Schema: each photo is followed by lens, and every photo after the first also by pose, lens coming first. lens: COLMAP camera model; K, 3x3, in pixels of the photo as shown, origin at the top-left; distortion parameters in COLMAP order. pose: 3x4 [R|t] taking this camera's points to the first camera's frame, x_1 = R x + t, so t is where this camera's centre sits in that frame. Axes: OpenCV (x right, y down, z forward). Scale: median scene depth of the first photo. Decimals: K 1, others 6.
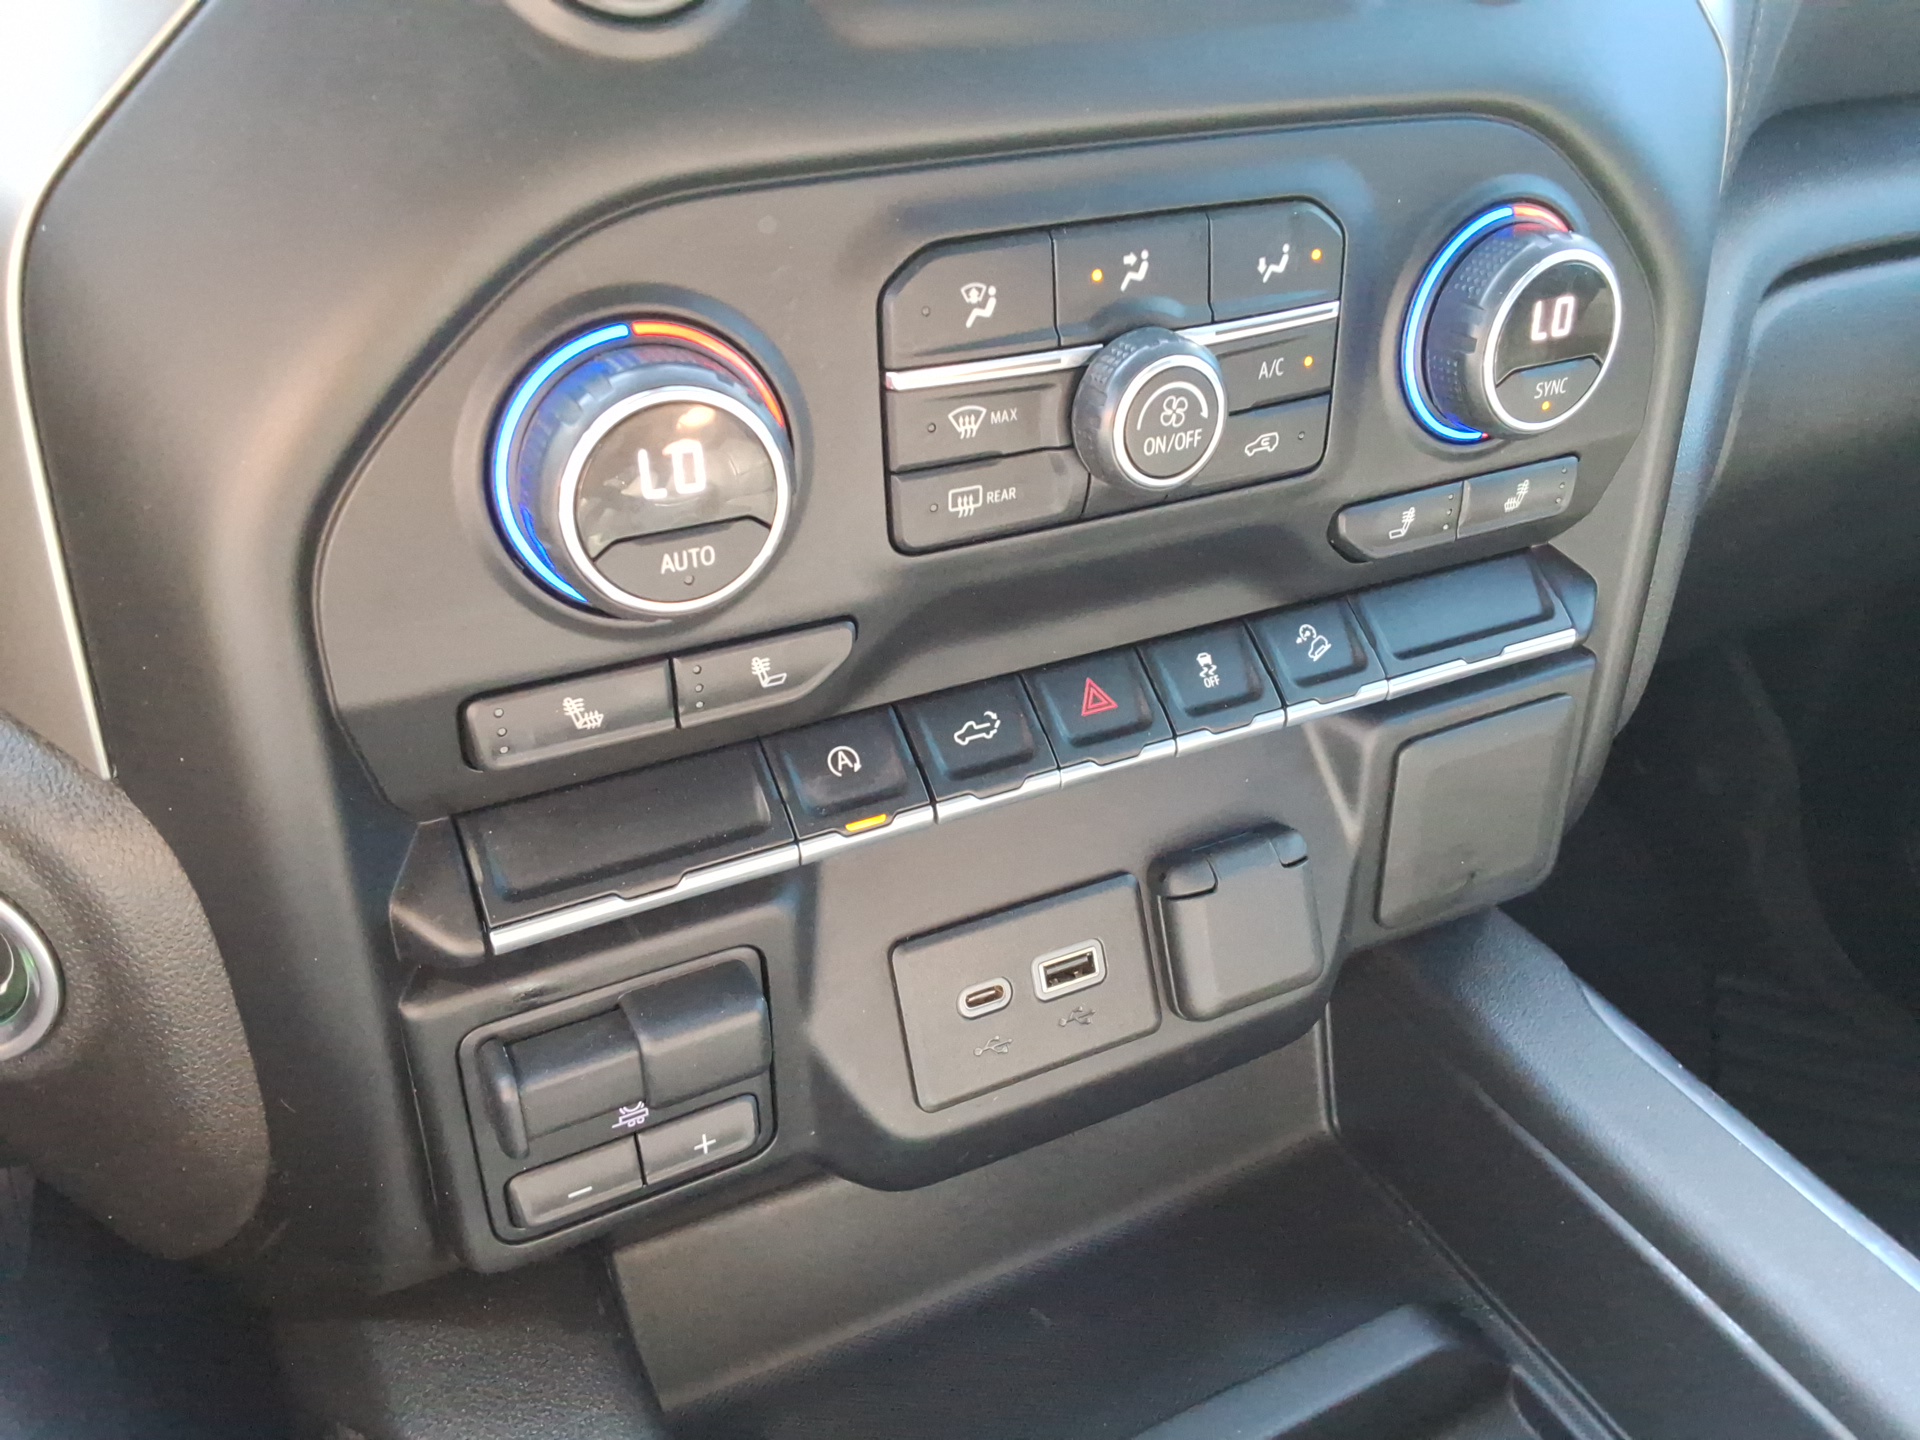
lens RADIAL K [[1529.0, 0, 960.0], [0, 1529.0, 720.0], [0, 0, 1]] dist [0.109577, -0.170656]
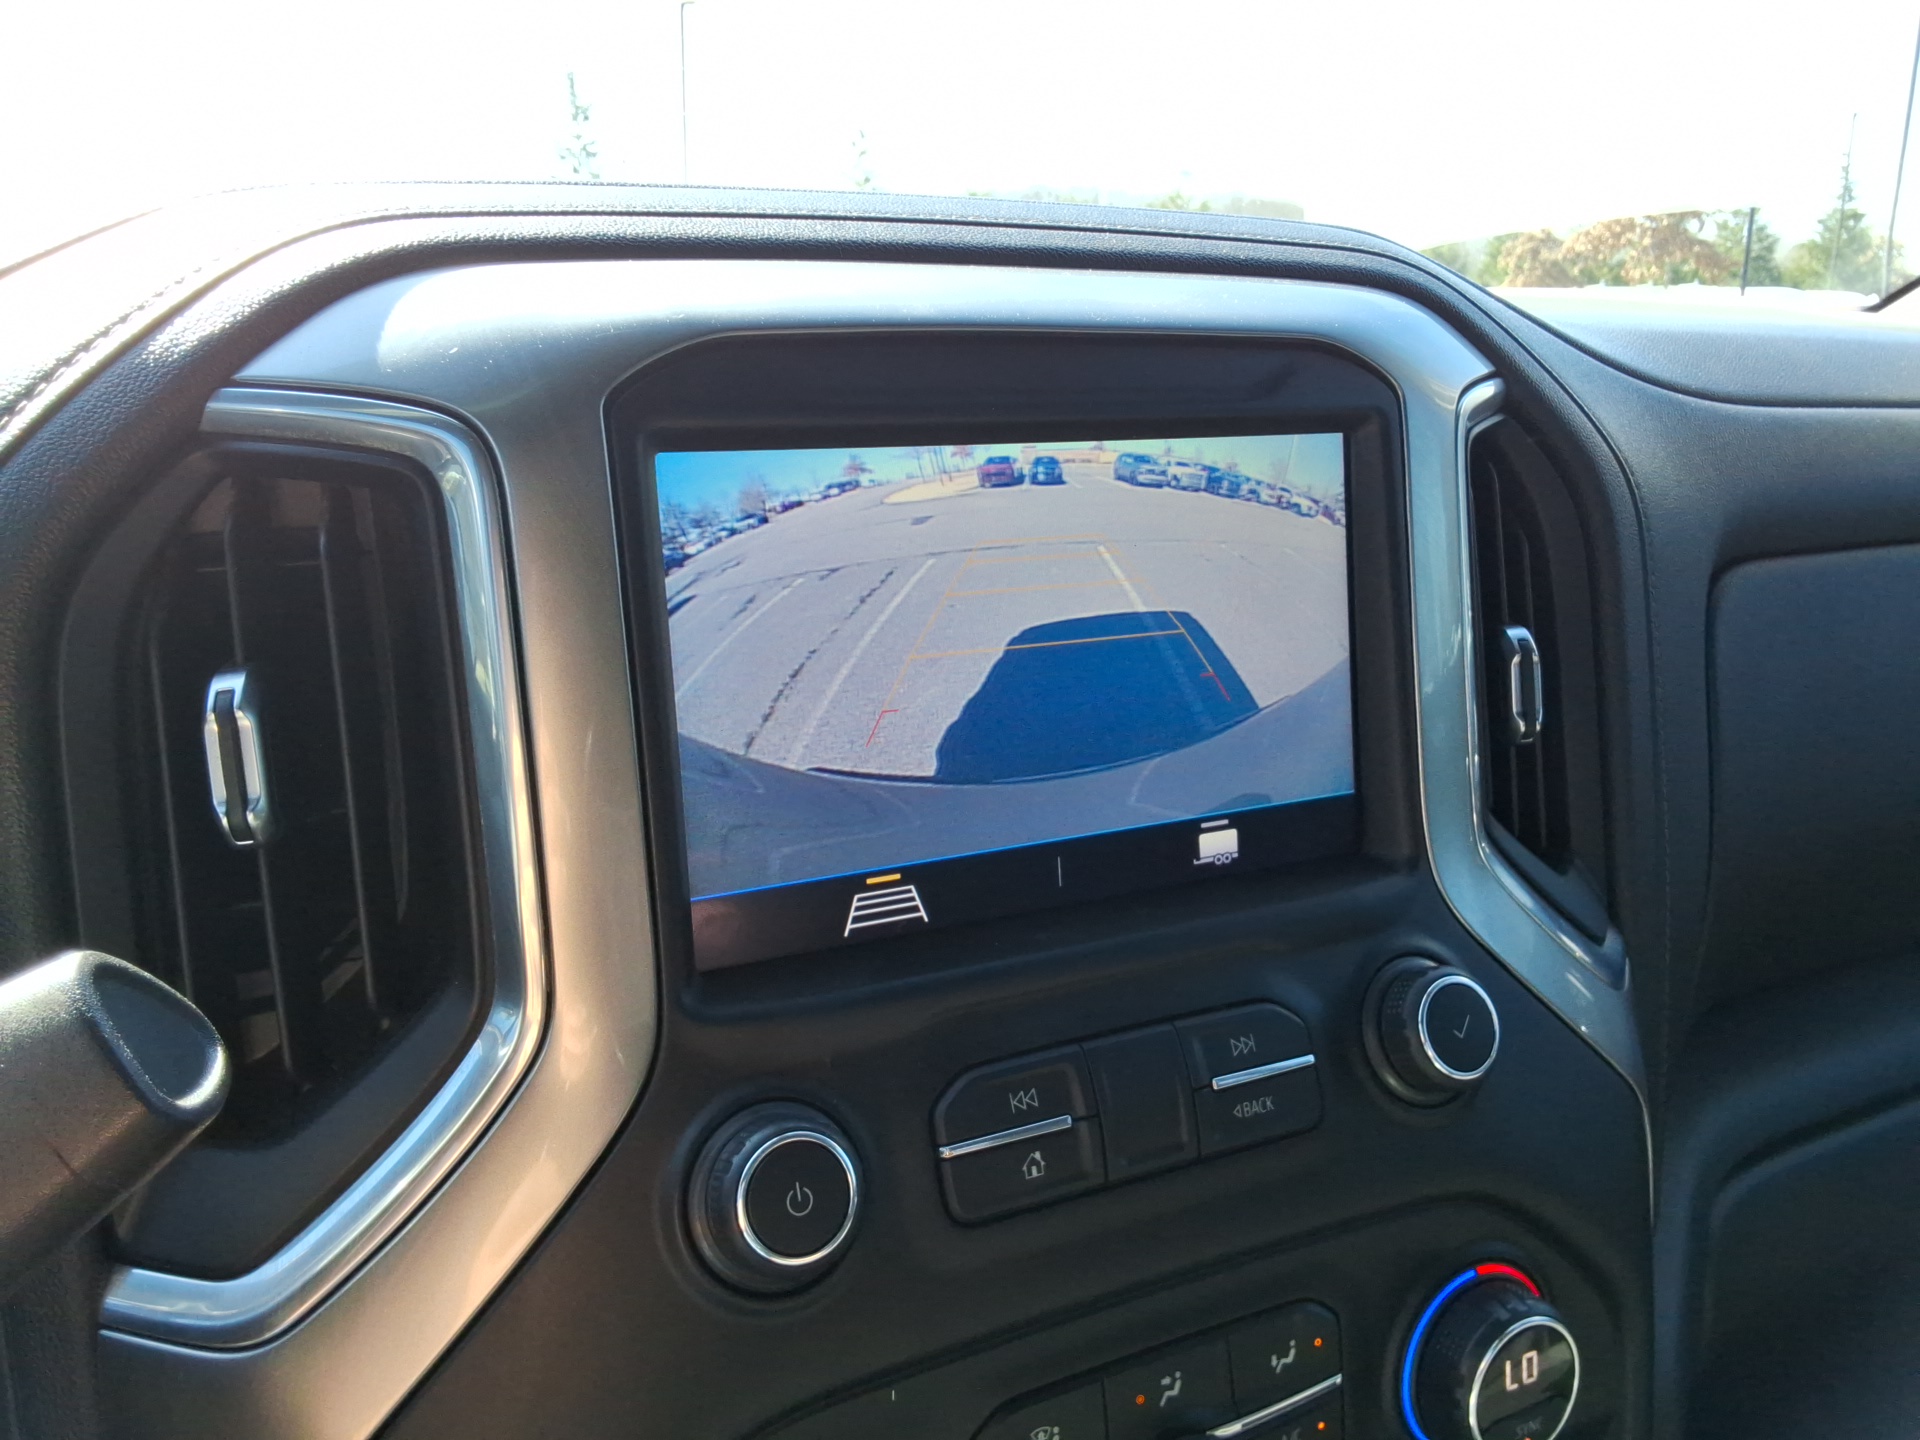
lens RADIAL K [[1554.4, 0, 978.1], [0, 1554.4, 716.4], [0, 0, 1]] dist [0.100820, -0.167224]
pose [[0.999653, -0.026255, -0.002166, -0.021497], [0.024013, 0.941897, -0.335042, -0.362486], [0.010837, 0.334874, 0.942201, -0.339977]]
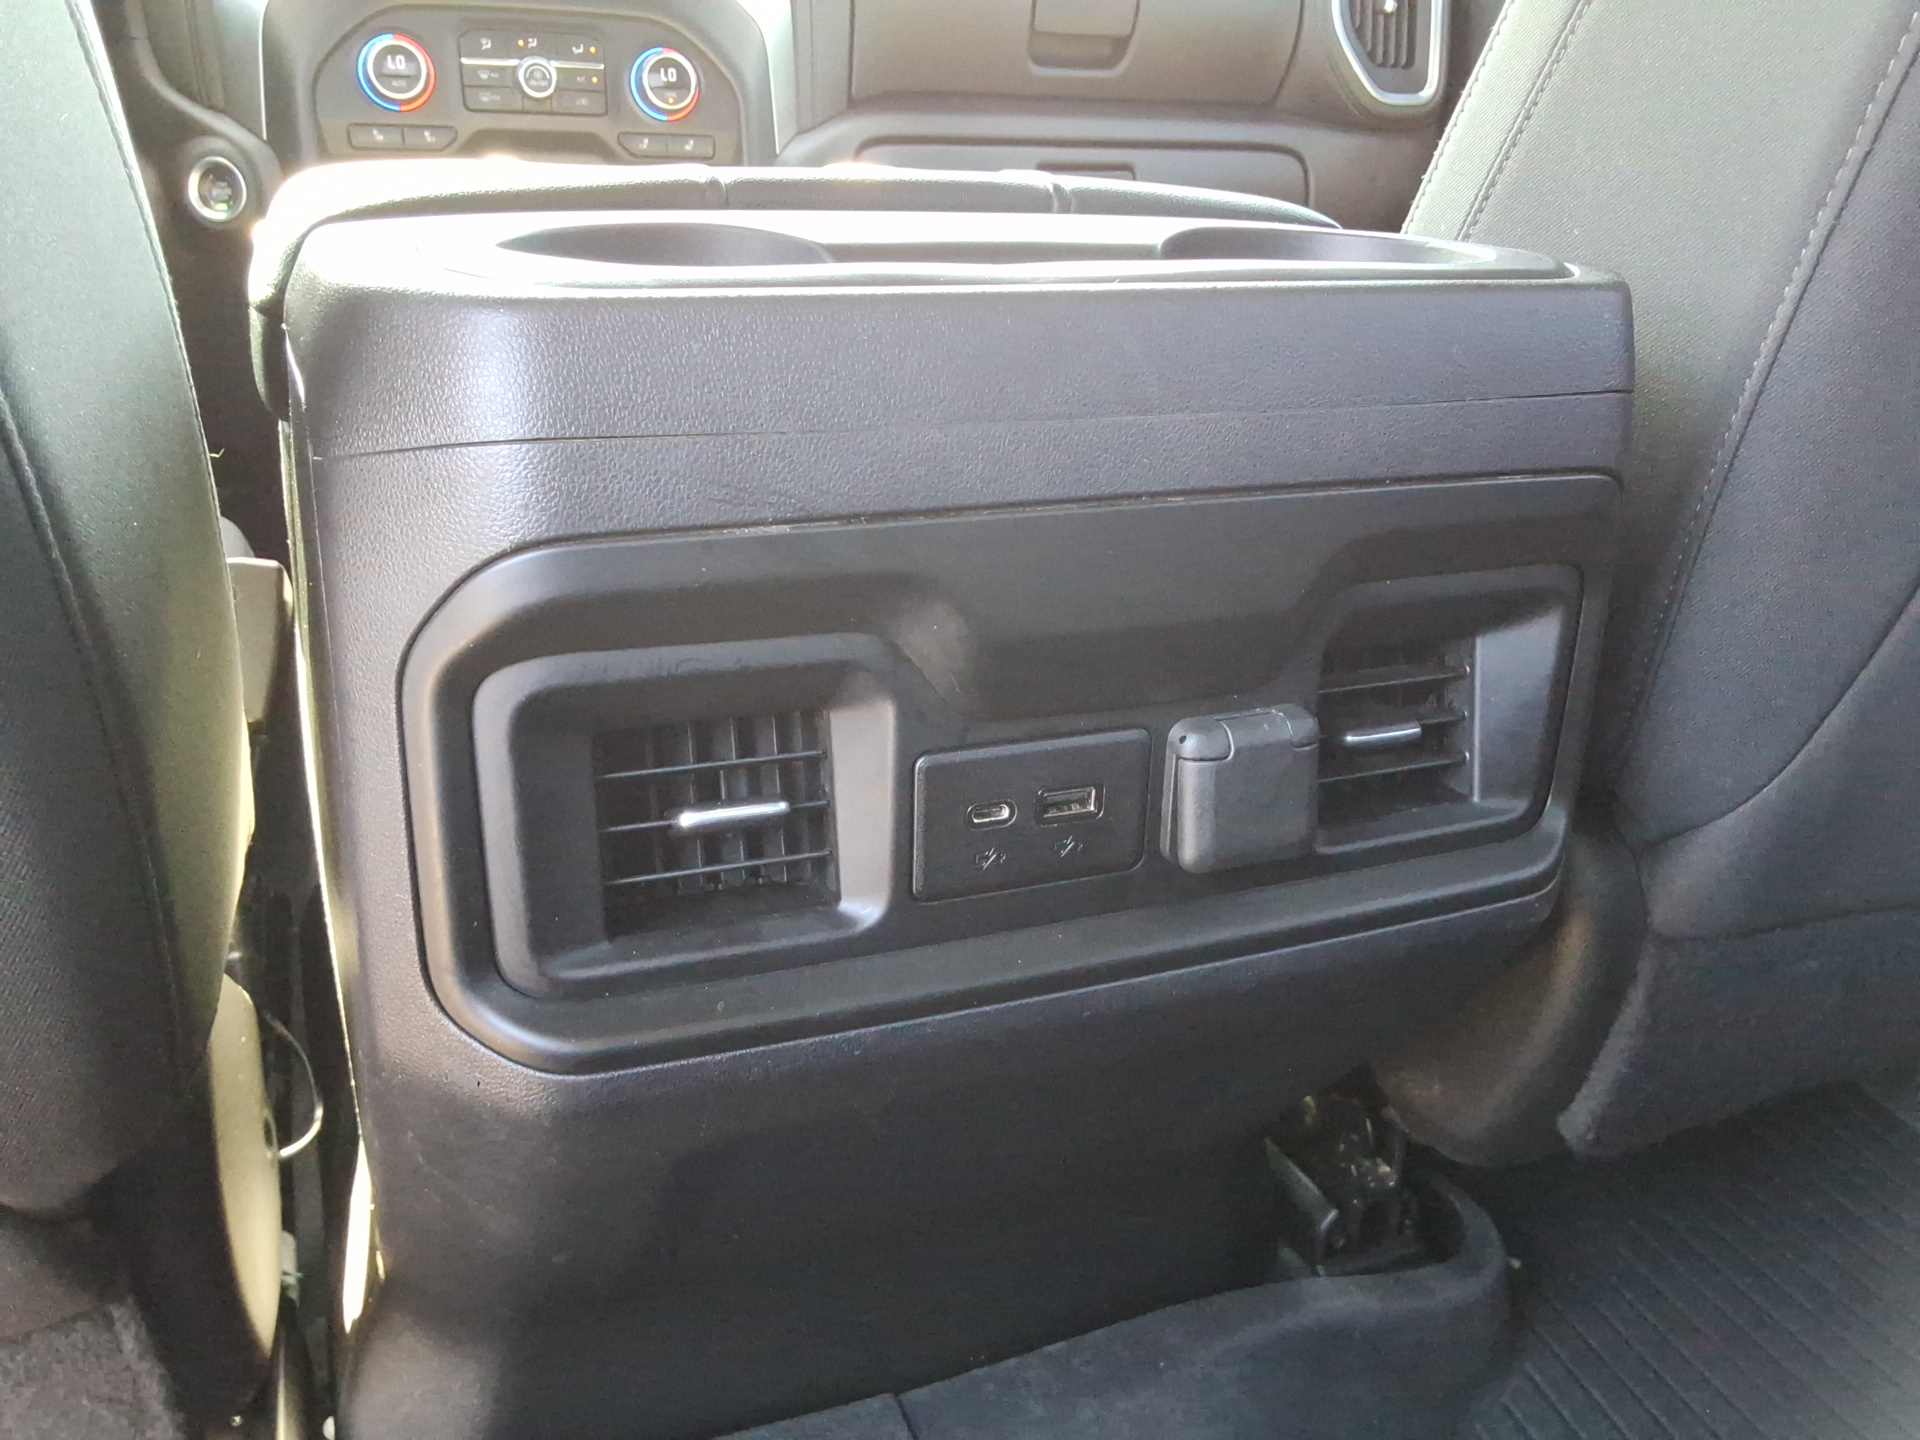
lens RADIAL K [[1550.7, 0, 961.1], [0, 1550.7, 712.4], [0, 0, 1]] dist [0.111757, -0.177733]
pose [[0.995106, 0.031471, -0.093664, 1.572891], [-0.052277, 0.972072, -0.228784, 2.146658], [0.083848, 0.232561, 0.968961, -2.311275]]
